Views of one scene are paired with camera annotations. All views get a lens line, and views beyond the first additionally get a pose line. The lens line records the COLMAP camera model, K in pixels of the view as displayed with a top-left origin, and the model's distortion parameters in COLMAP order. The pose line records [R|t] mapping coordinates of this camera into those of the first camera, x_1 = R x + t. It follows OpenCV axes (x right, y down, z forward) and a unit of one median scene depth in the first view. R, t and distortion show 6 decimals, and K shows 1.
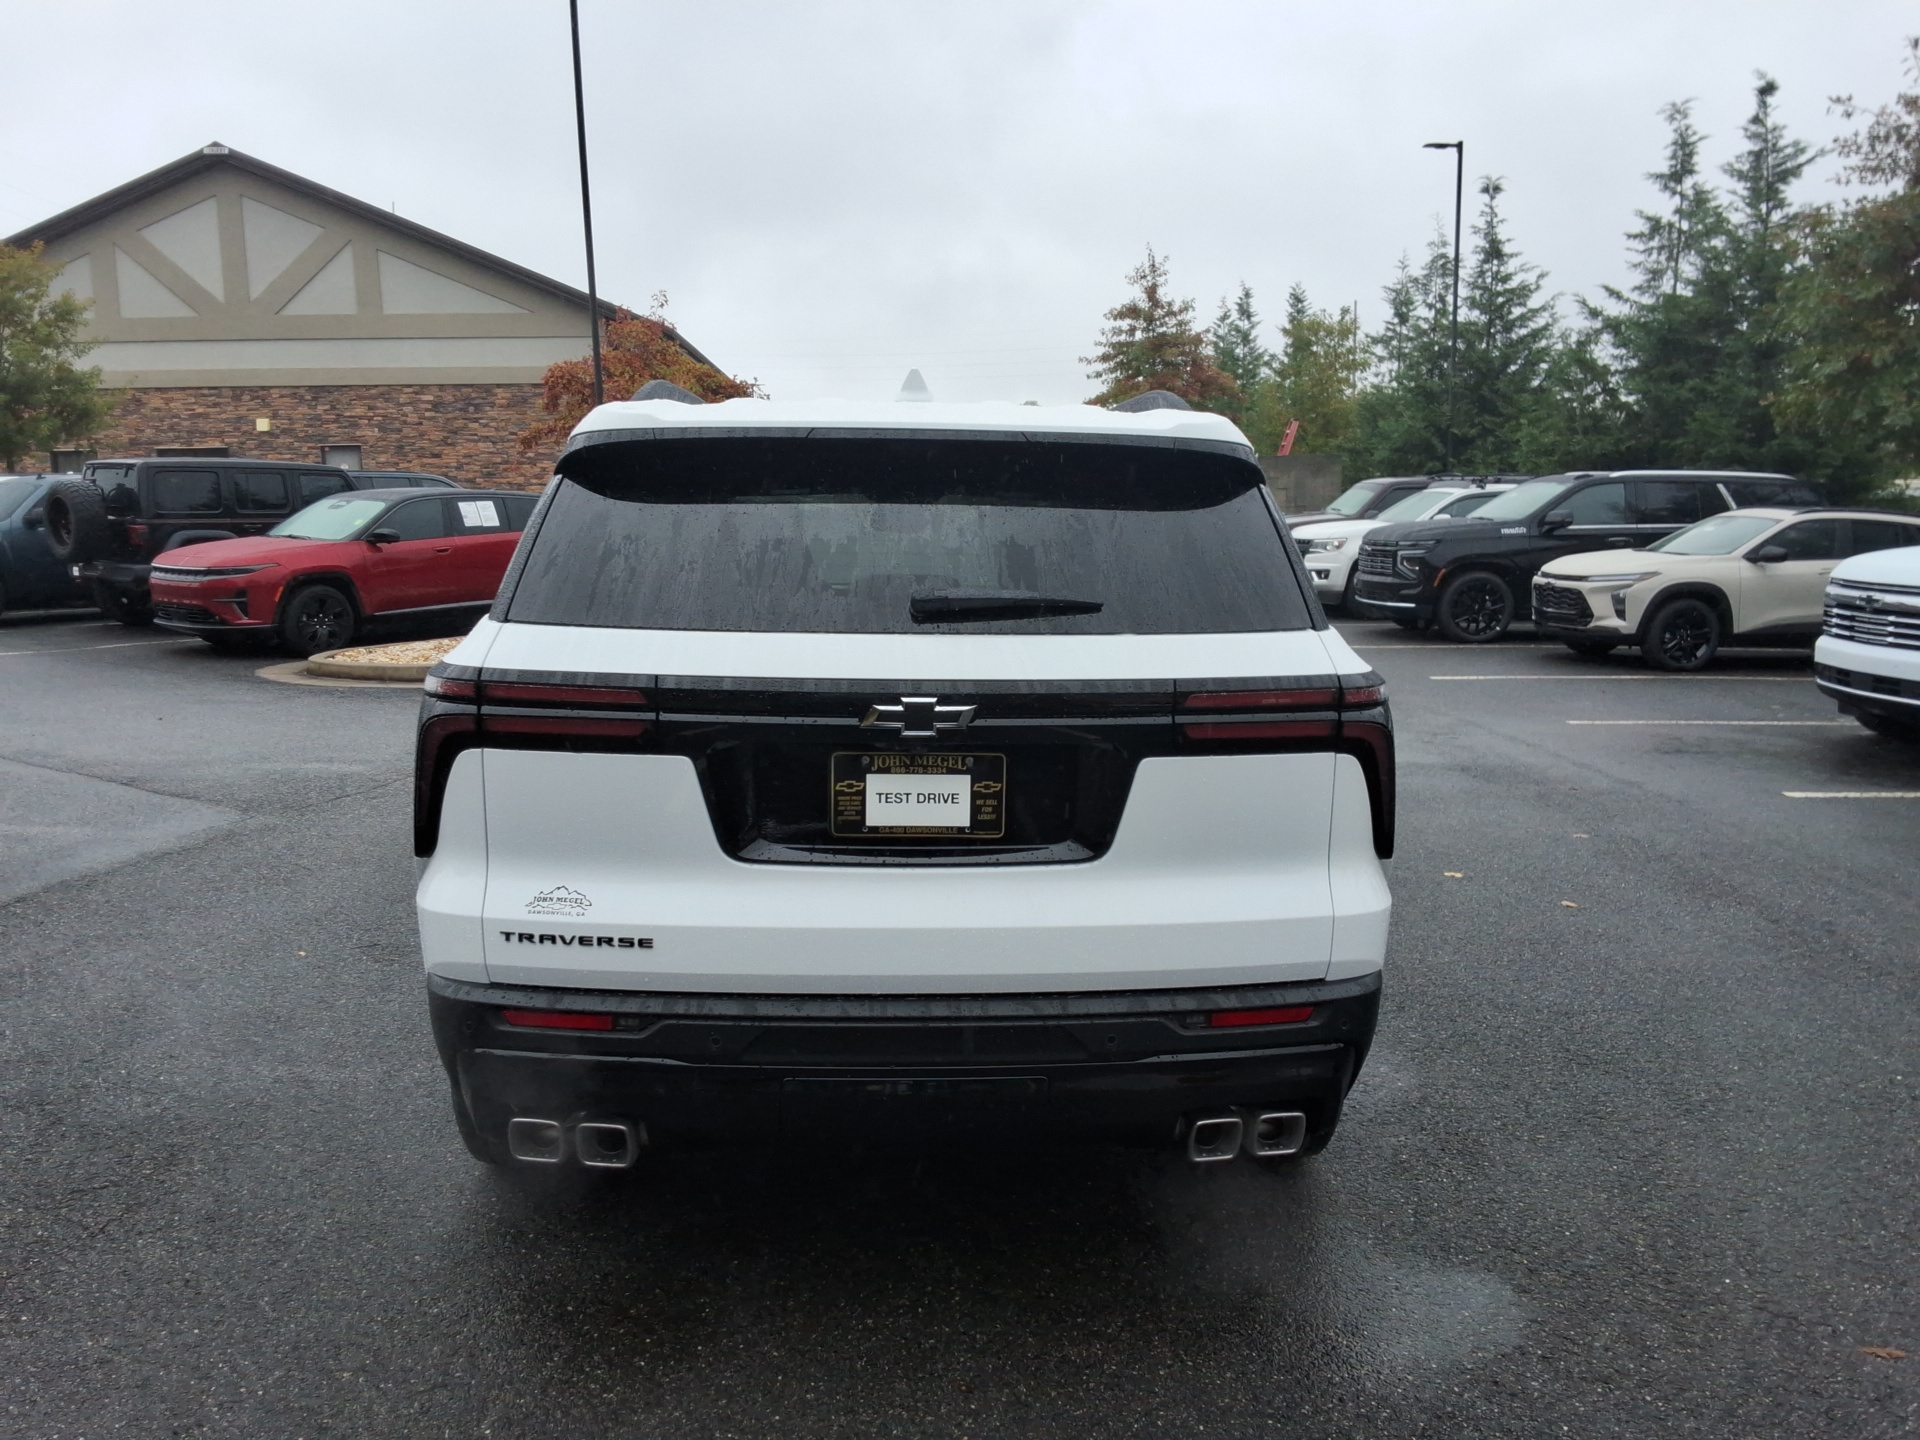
lens RADIAL K [[1559.5, 0, 964.5], [0, 1559.5, 711.9], [0, 0, 1]] dist [0.146352, -0.231060]
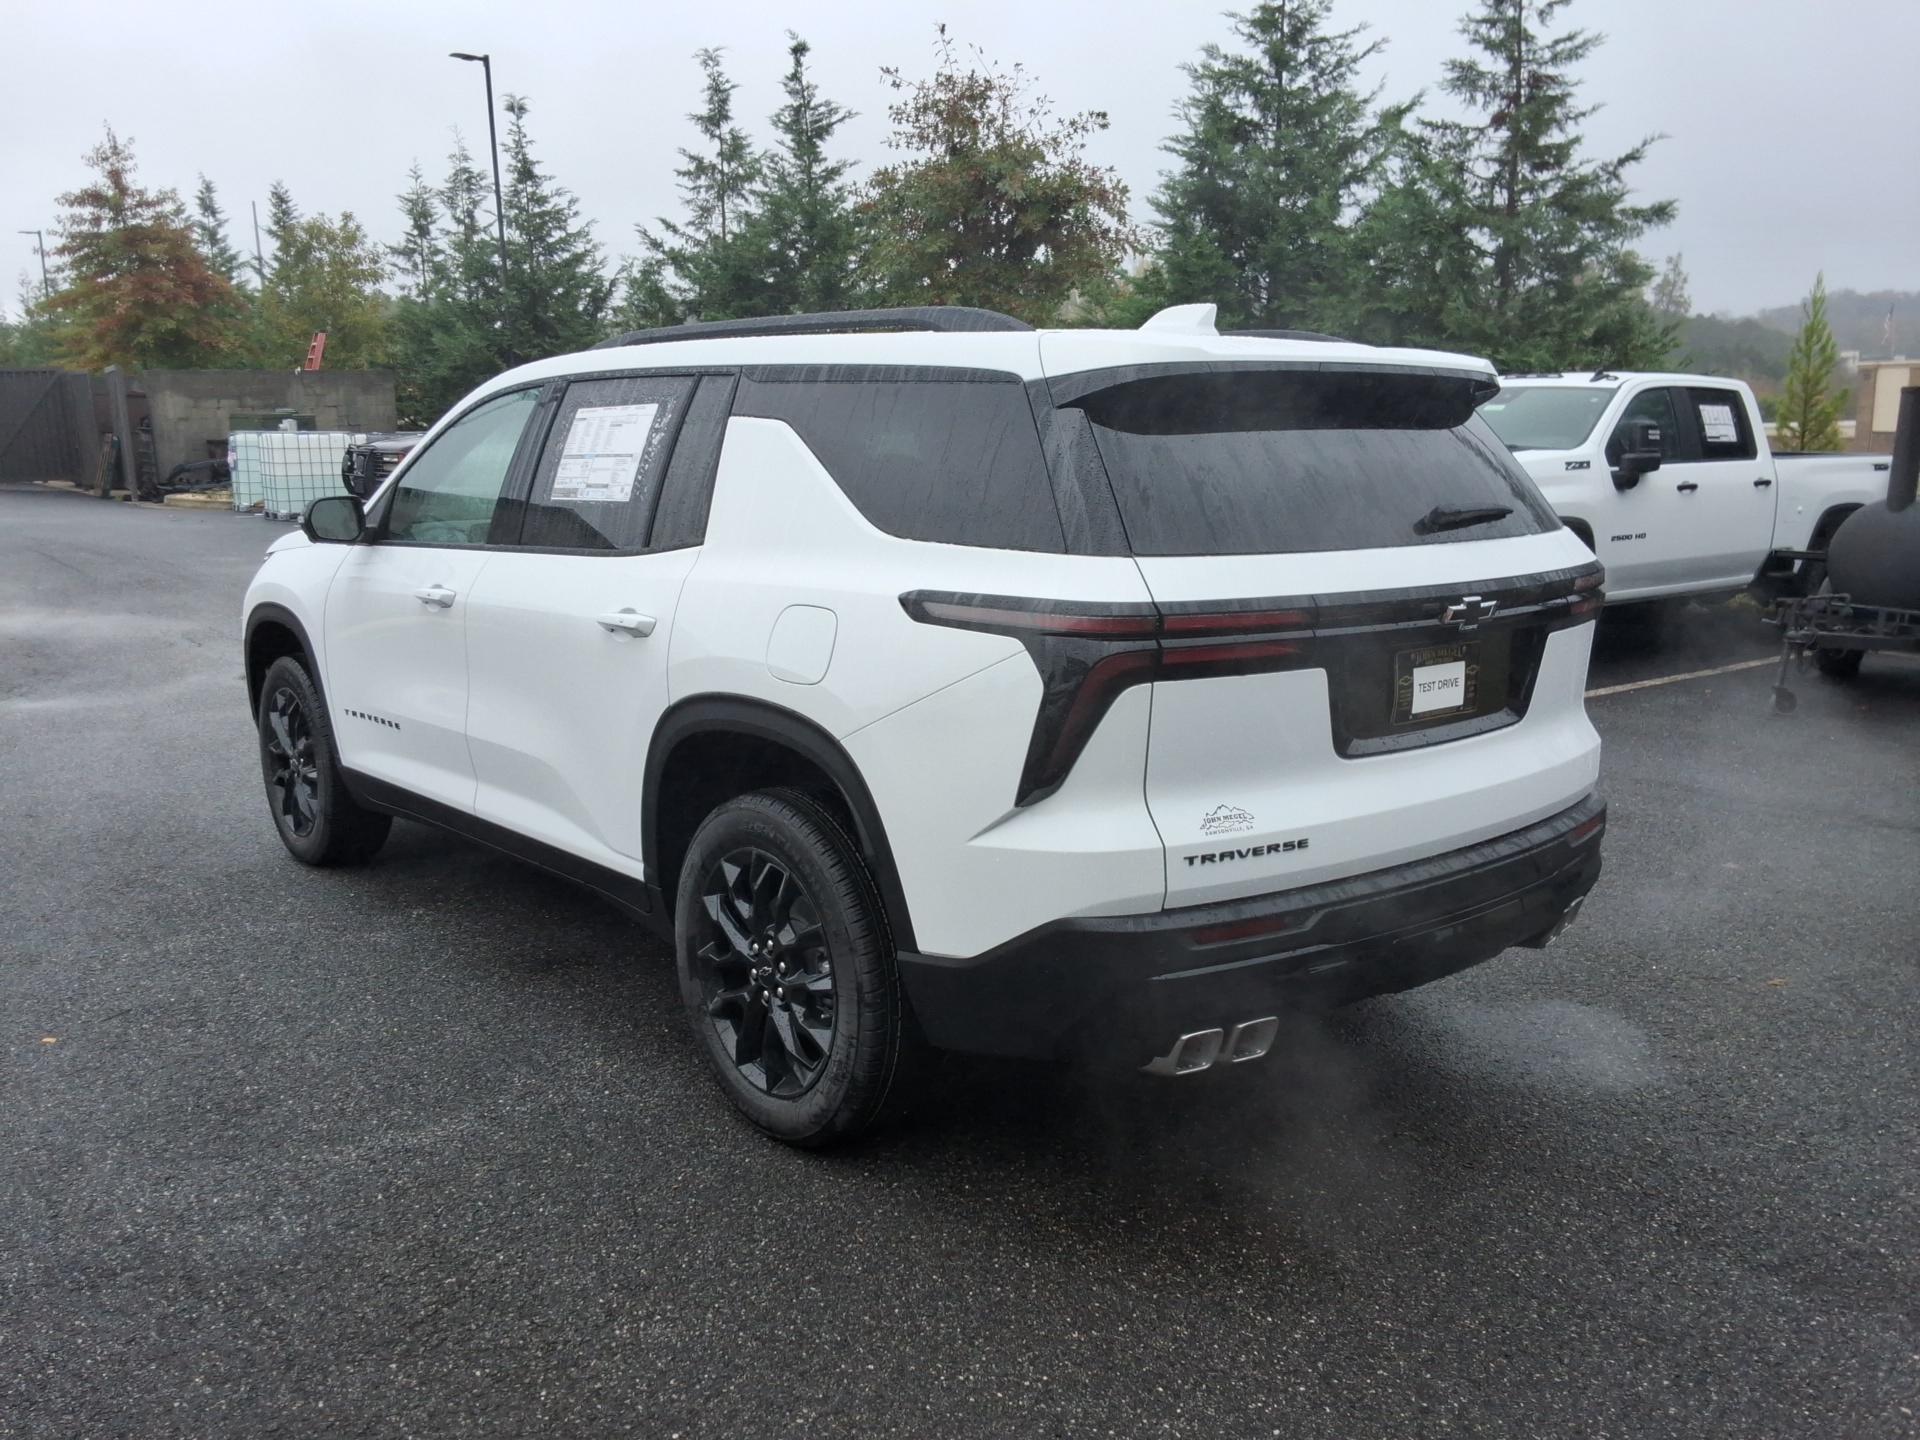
lens RADIAL K [[1559.5, 0, 964.5], [0, 1559.5, 711.9], [0, 0, 1]] dist [0.146352, -0.231060]
pose [[0.792221, -0.116447, 0.599020, -0.091703], [0.086664, 0.993144, 0.078449, -0.004324], [-0.604049, -0.010236, 0.796882, 0.024946]]
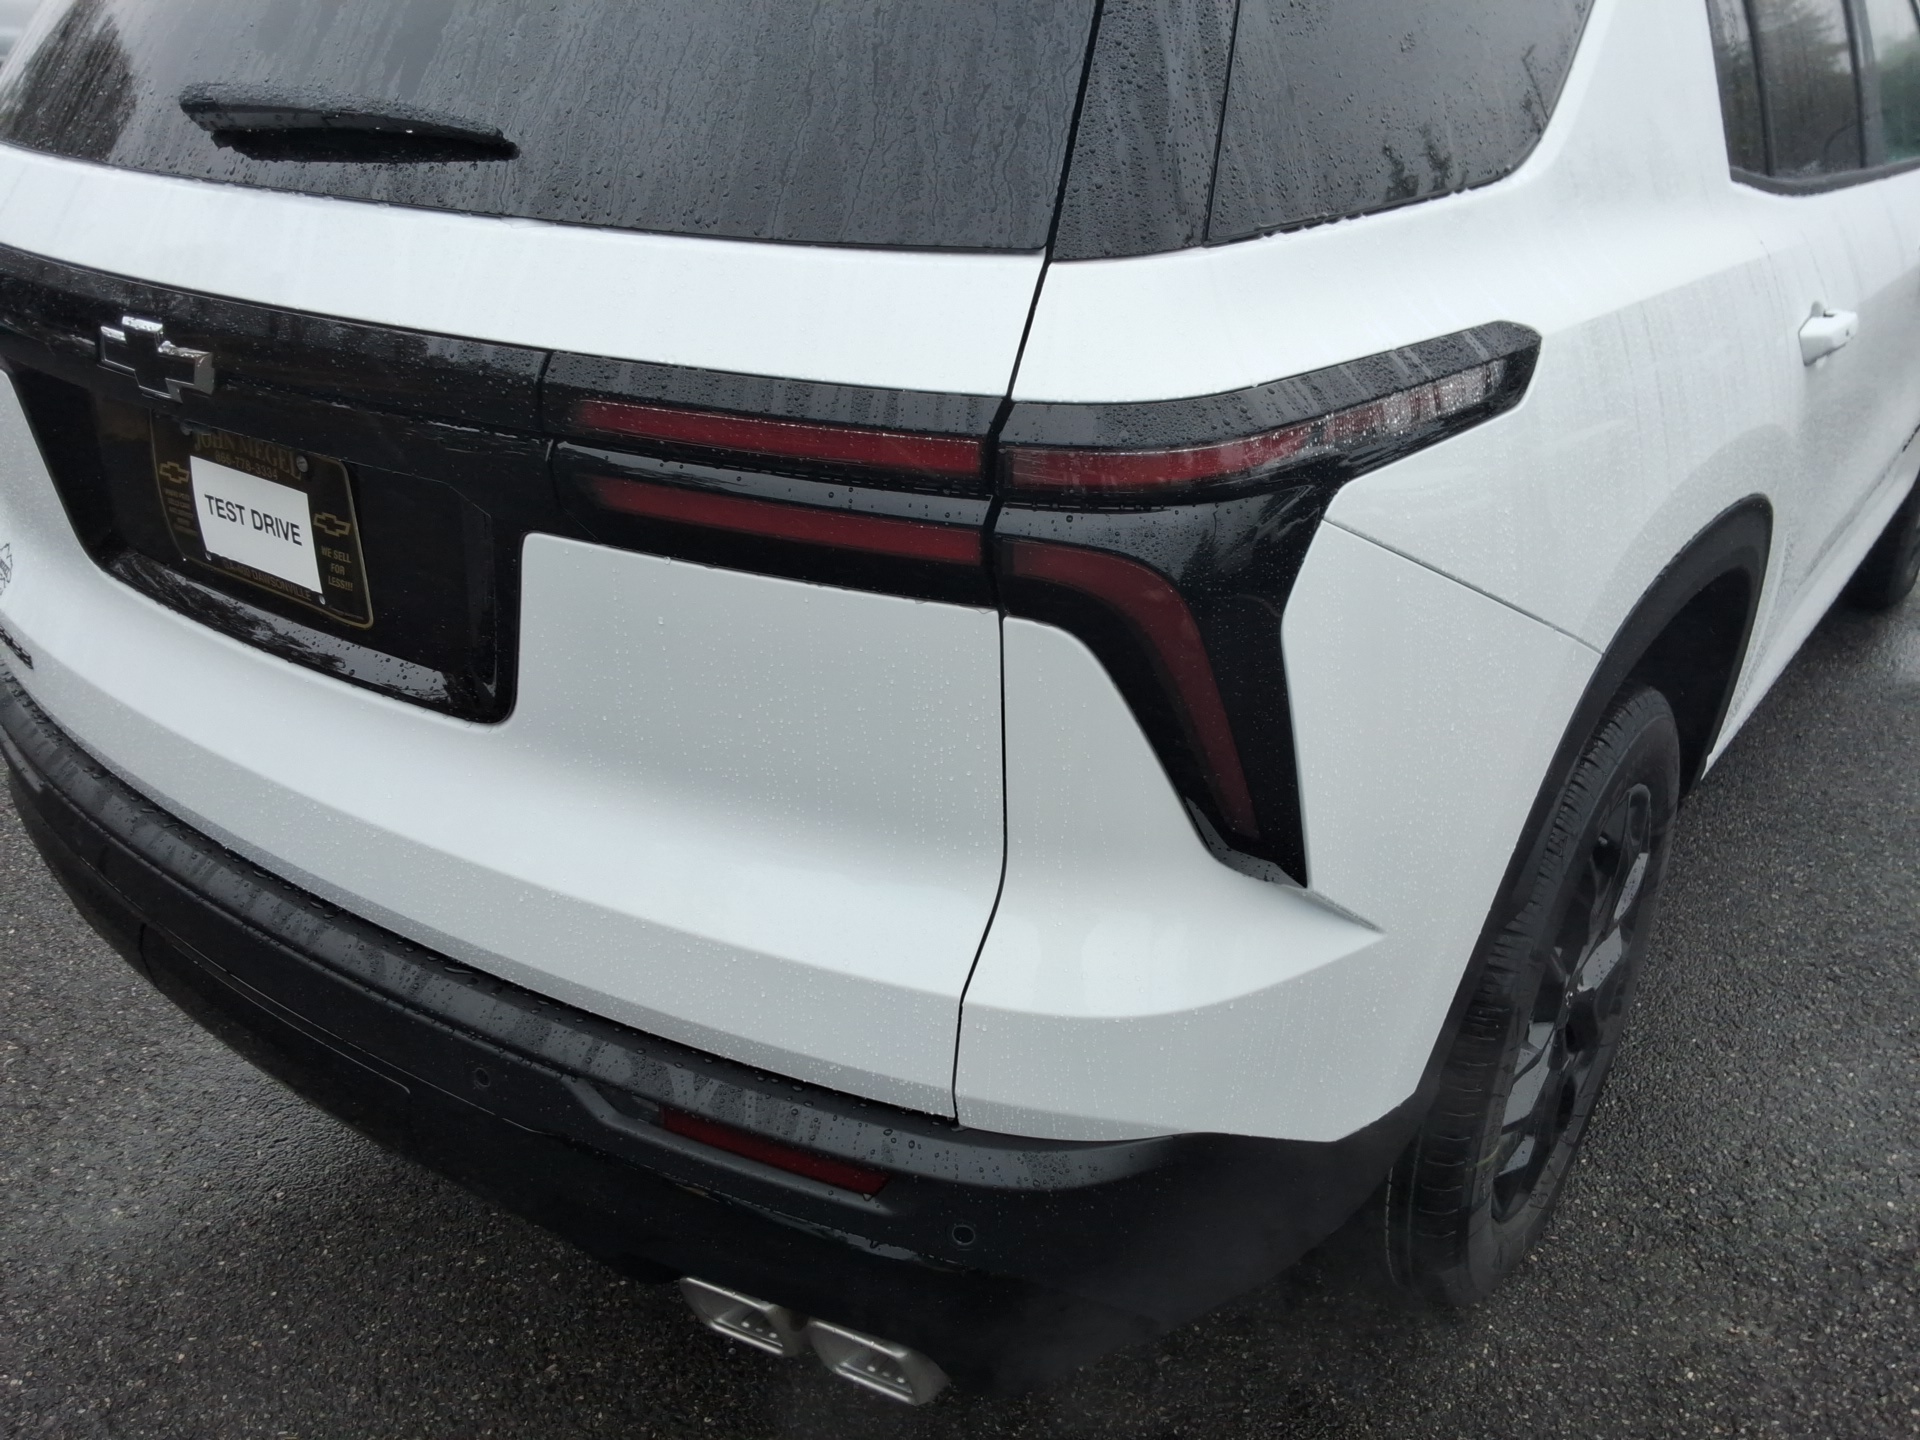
lens RADIAL K [[1559.5, 0, 964.5], [0, 1559.5, 711.9], [0, 0, 1]] dist [0.146352, -0.231060]
pose [[0.768026, 0.264494, -0.583249, 0.042418], [-0.086989, 0.945375, 0.314165, -0.006245], [0.634484, -0.190551, 0.749080, 0.067183]]
